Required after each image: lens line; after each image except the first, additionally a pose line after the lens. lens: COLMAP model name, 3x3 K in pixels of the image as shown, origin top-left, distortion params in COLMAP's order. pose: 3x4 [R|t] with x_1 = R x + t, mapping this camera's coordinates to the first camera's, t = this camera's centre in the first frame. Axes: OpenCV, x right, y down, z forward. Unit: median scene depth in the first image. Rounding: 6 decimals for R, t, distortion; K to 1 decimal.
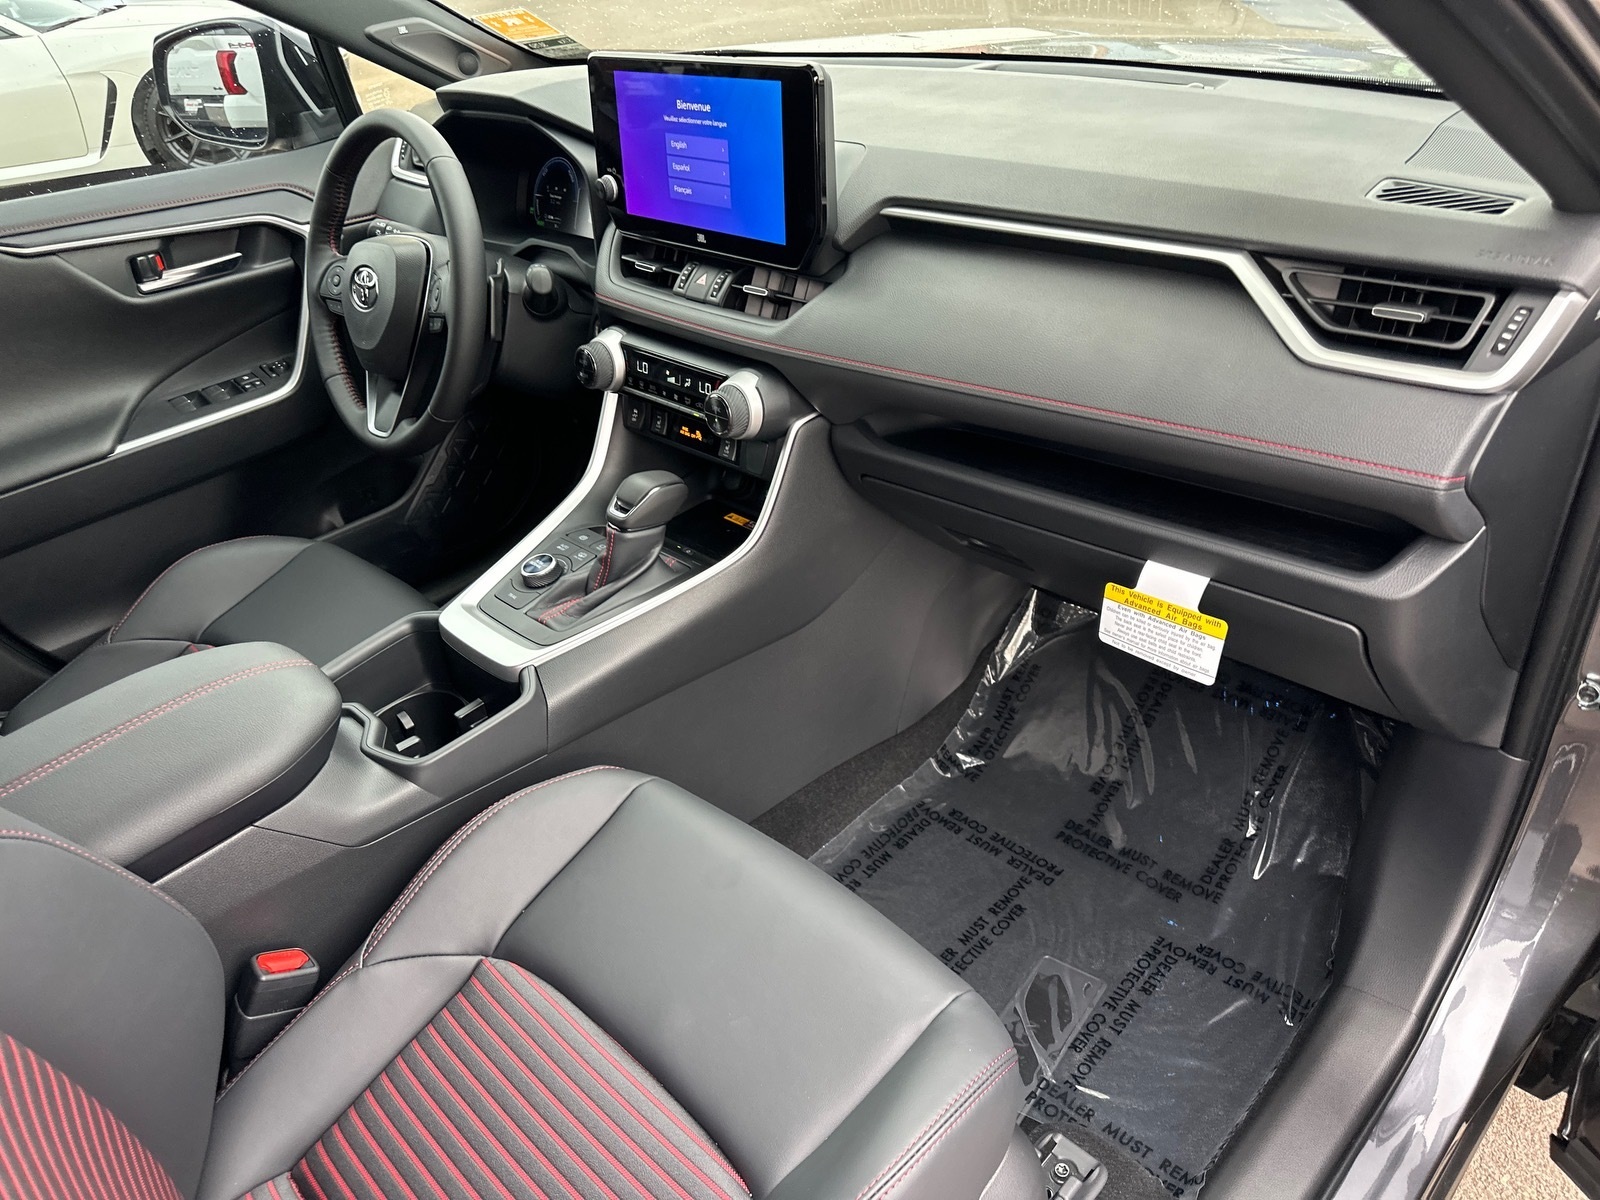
lens RADIAL K [[1158.0, 0, 808.5], [0, 1158.0, 609.7], [0, 0, 1]] dist [0.051228, -0.068509]
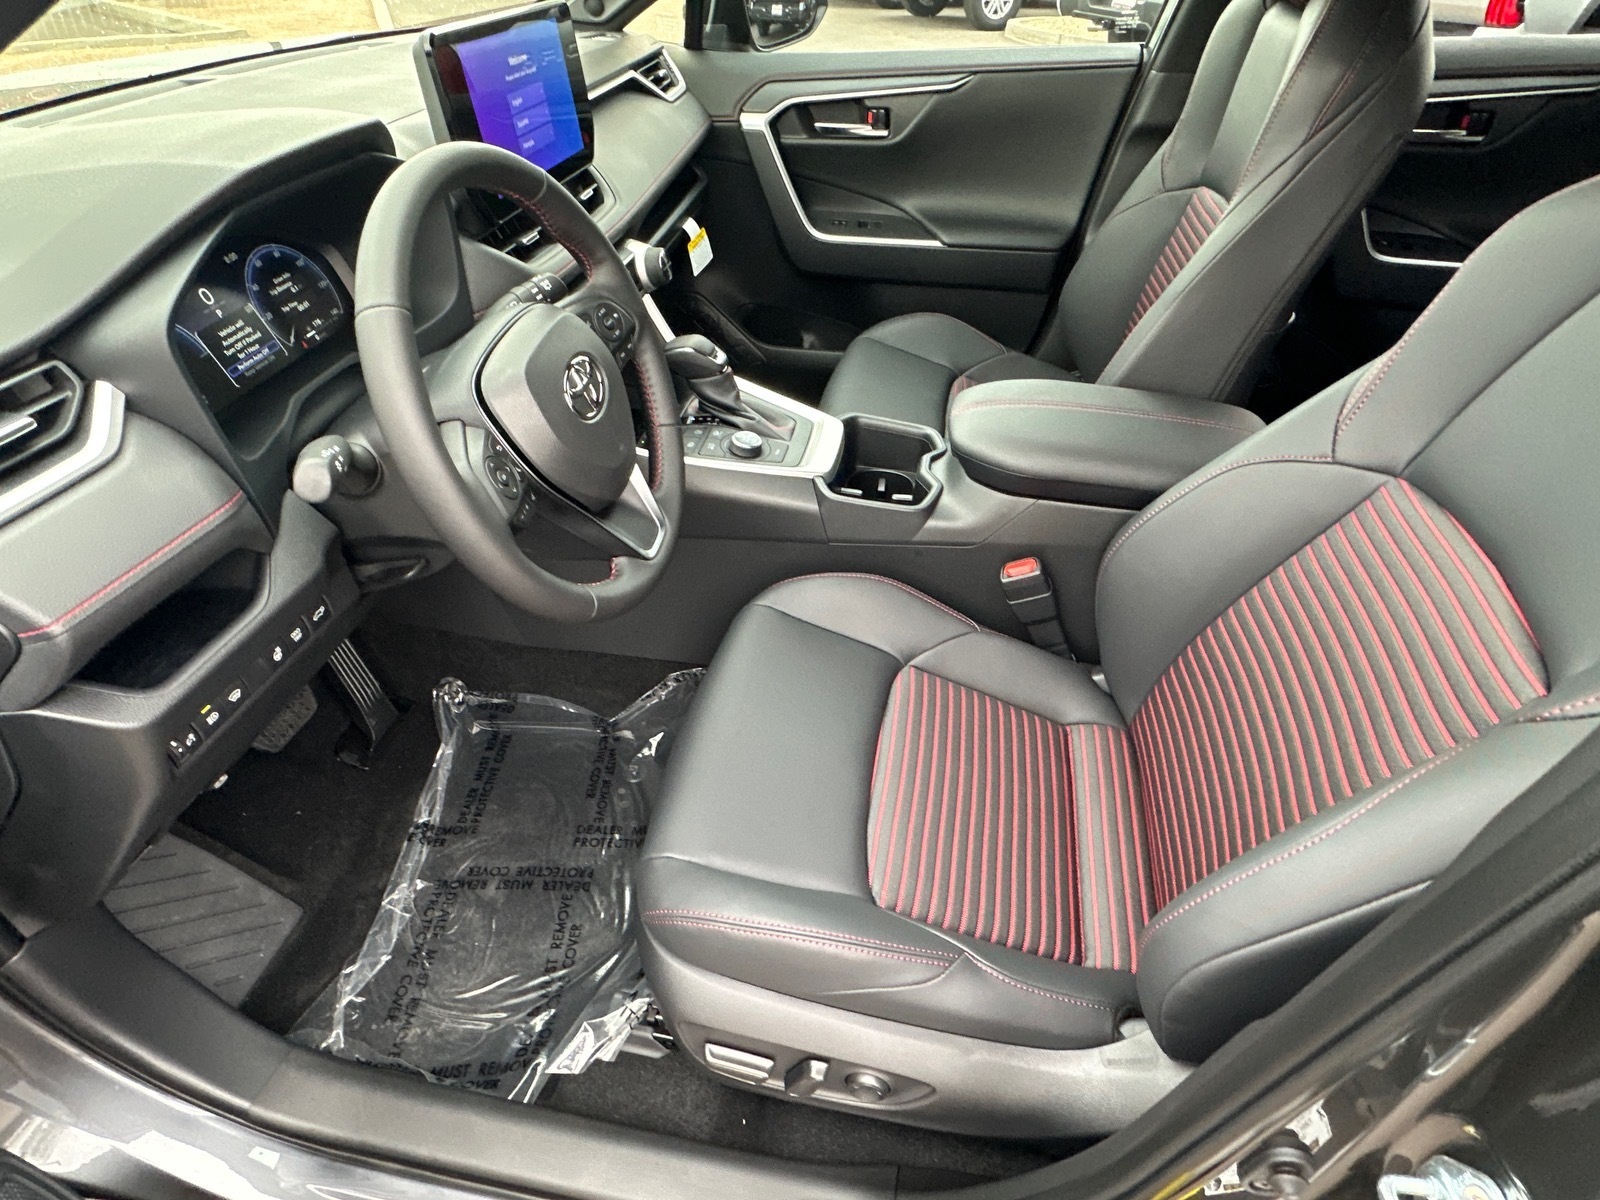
lens RADIAL K [[896.6, 0, 799.5], [0, 896.6, 613.8], [0, 0, 1]] dist [-0.019477, 0.016896]
pose [[-0.567183, -0.445920, 0.692429, -1.042769], [0.489123, 0.494038, 0.718808, -0.622482], [-0.662617, 0.746379, -0.062100, 1.213707]]
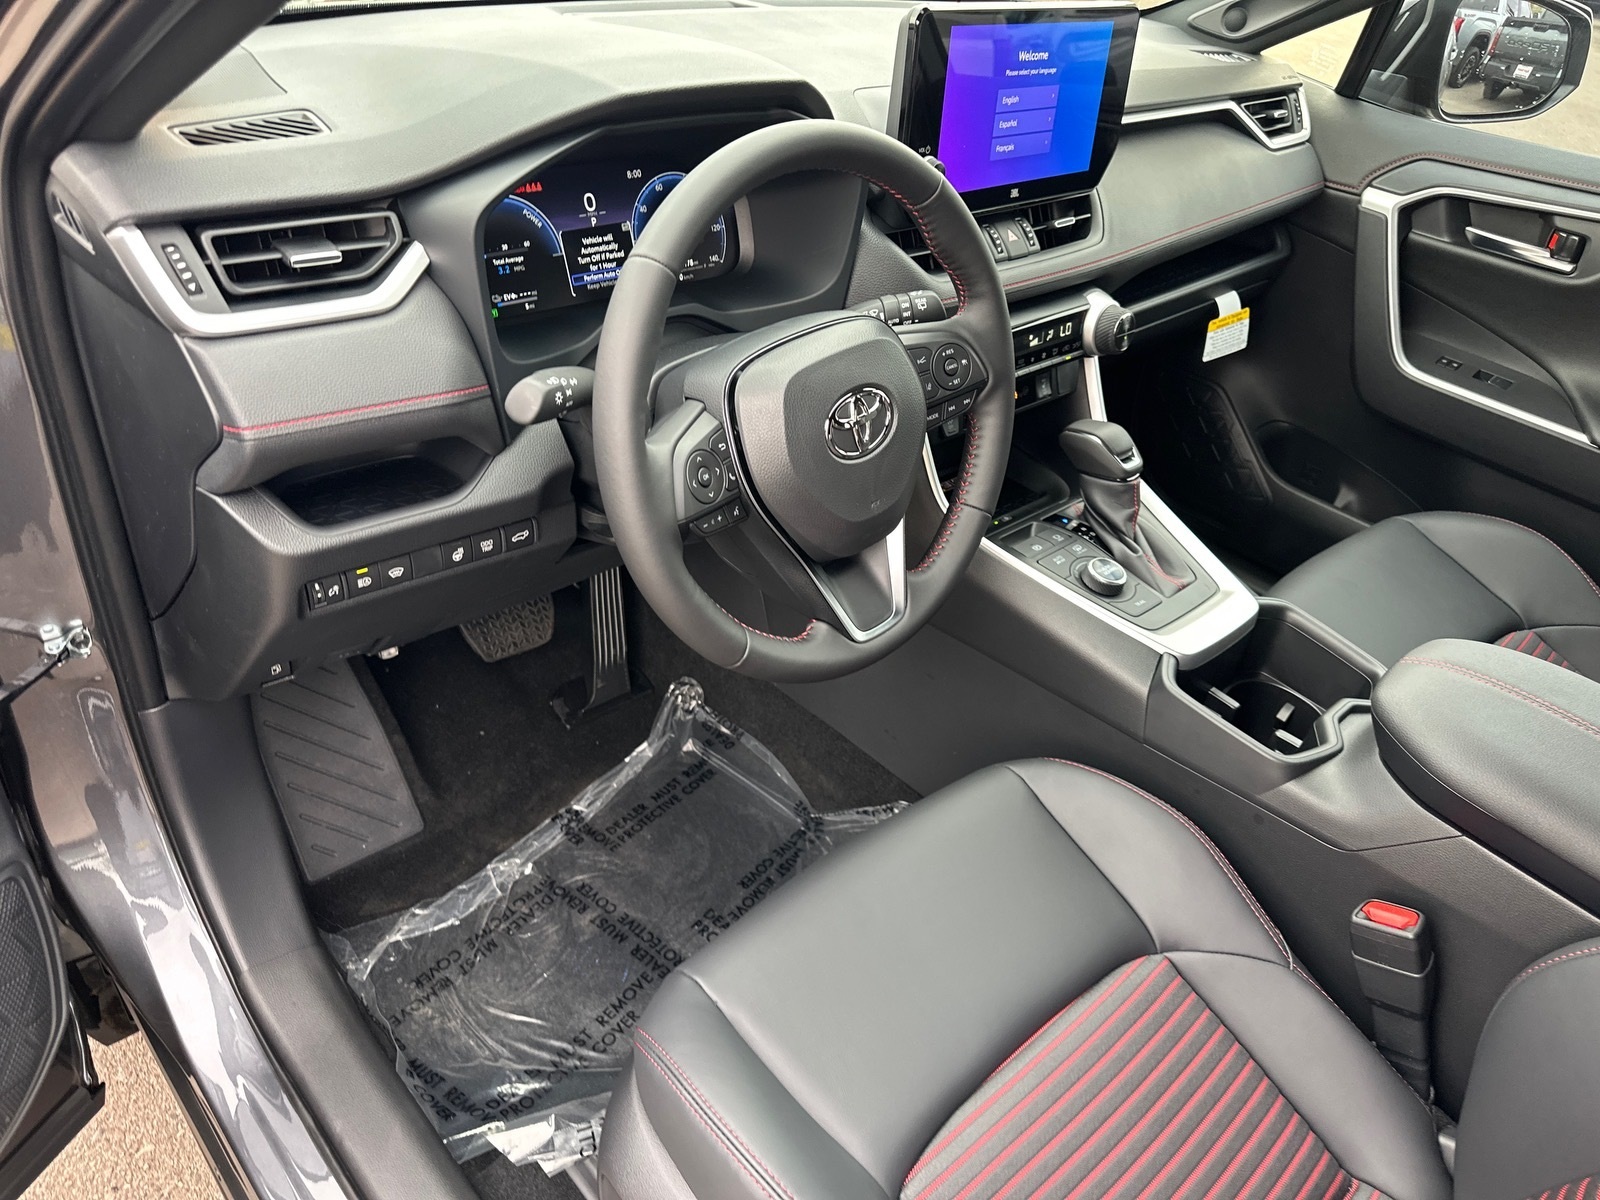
lens RADIAL K [[1158.0, 0, 789.6], [0, 1158.0, 586.5], [0, 0, 1]] dist [0.051228, -0.068509]
pose [[0.022384, -0.483128, 0.875264, -1.099482], [0.437300, 0.792021, 0.425996, -0.554622], [-0.899037, 0.373217, 0.229000, 1.069451]]
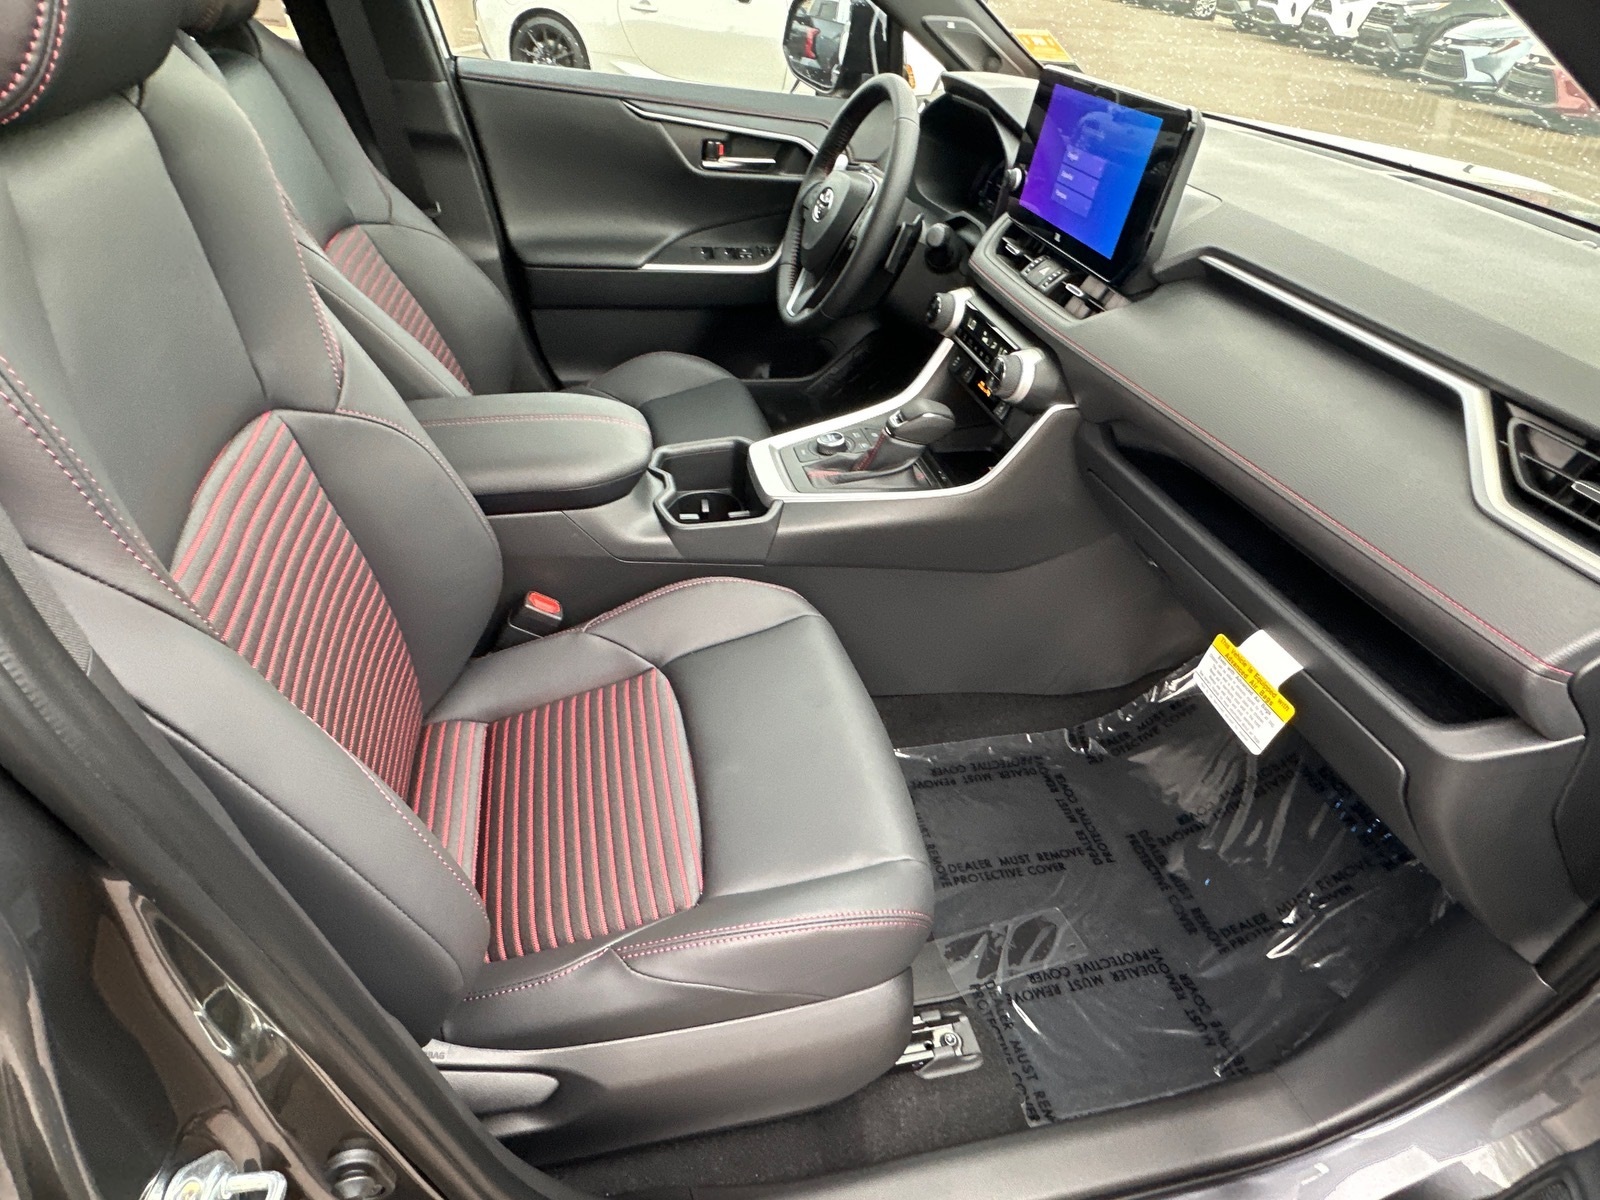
lens RADIAL K [[896.6, 0, 774.6], [0, 896.6, 617.5], [0, 0, 1]] dist [-0.019477, 0.016896]
pose [[0.824852, 0.454286, -0.336516, 0.155813], [-0.423826, 0.890824, 0.163722, 0.003313], [0.374154, 0.007578, 0.927336, 0.039056]]
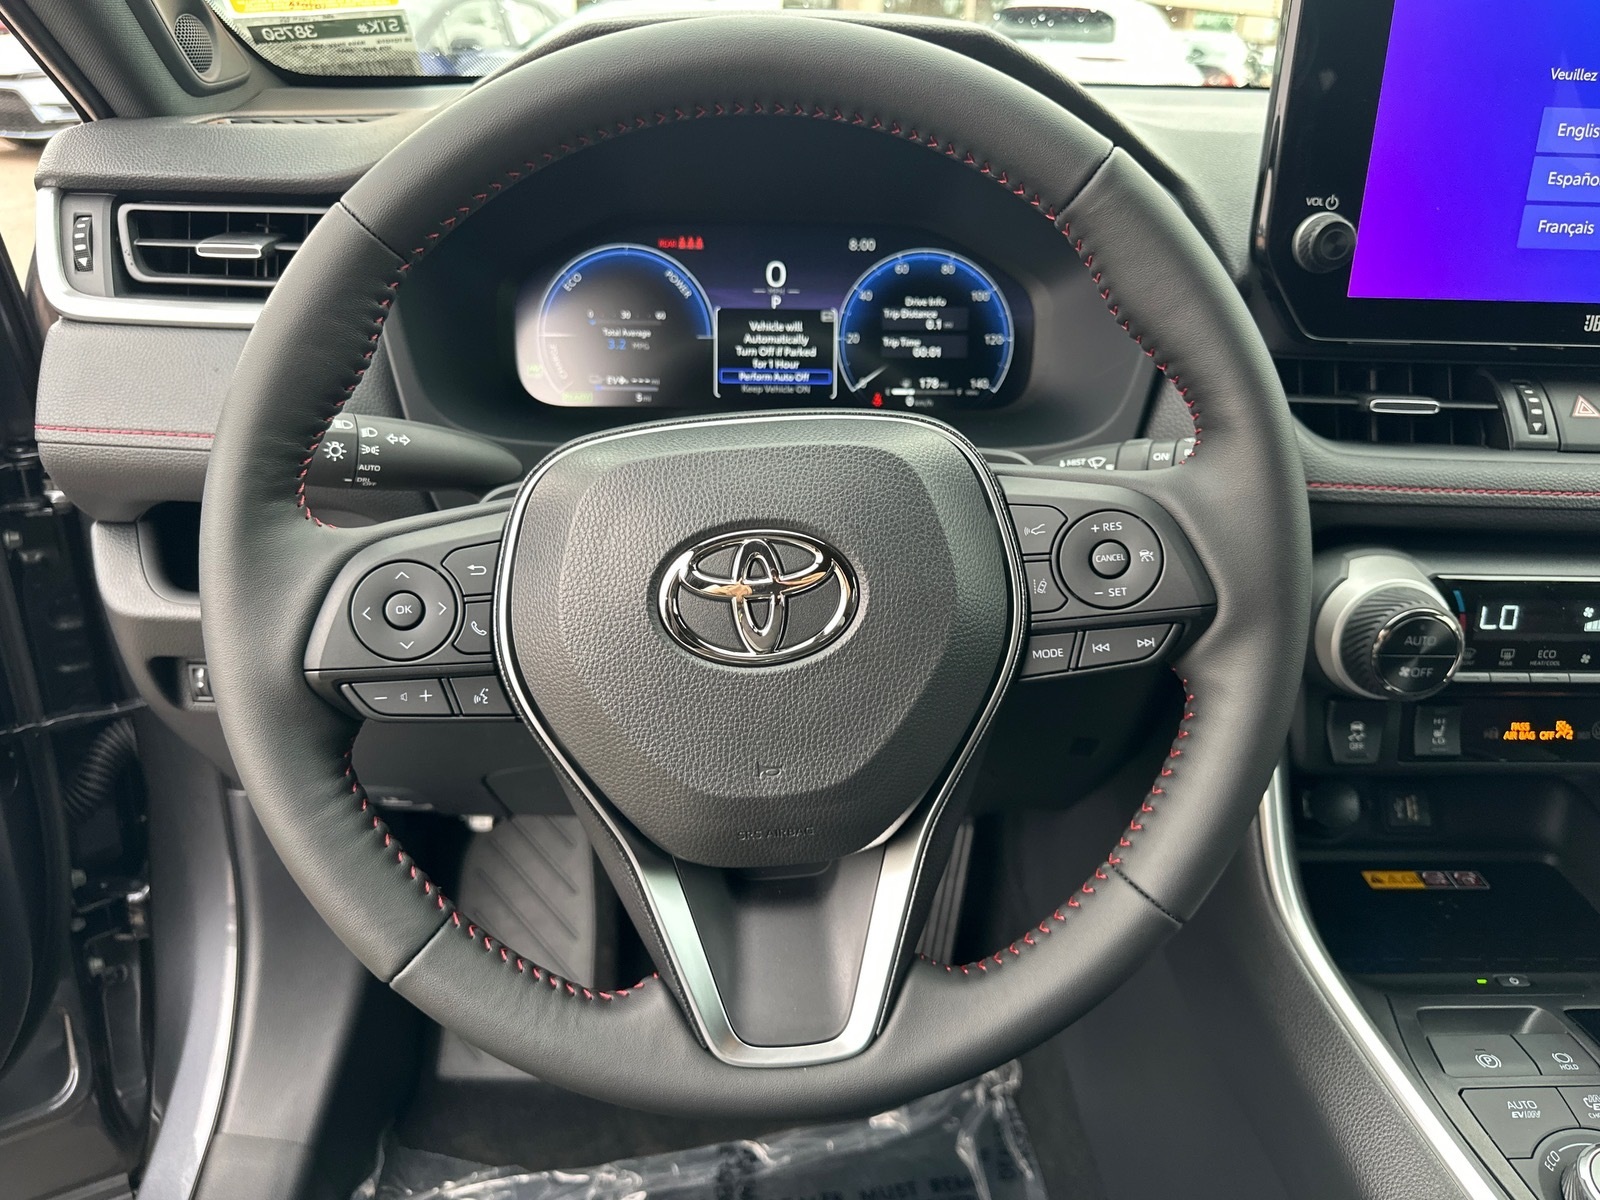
lens RADIAL K [[1158.0, 0, 795.7], [0, 1158.0, 581.3], [0, 0, 1]] dist [0.051228, -0.068509]
pose [[0.682501, -0.194504, 0.704529, -0.668047], [0.318920, 0.946585, -0.047618, -0.301720], [-0.657634, 0.257187, 0.708076, 0.906644]]
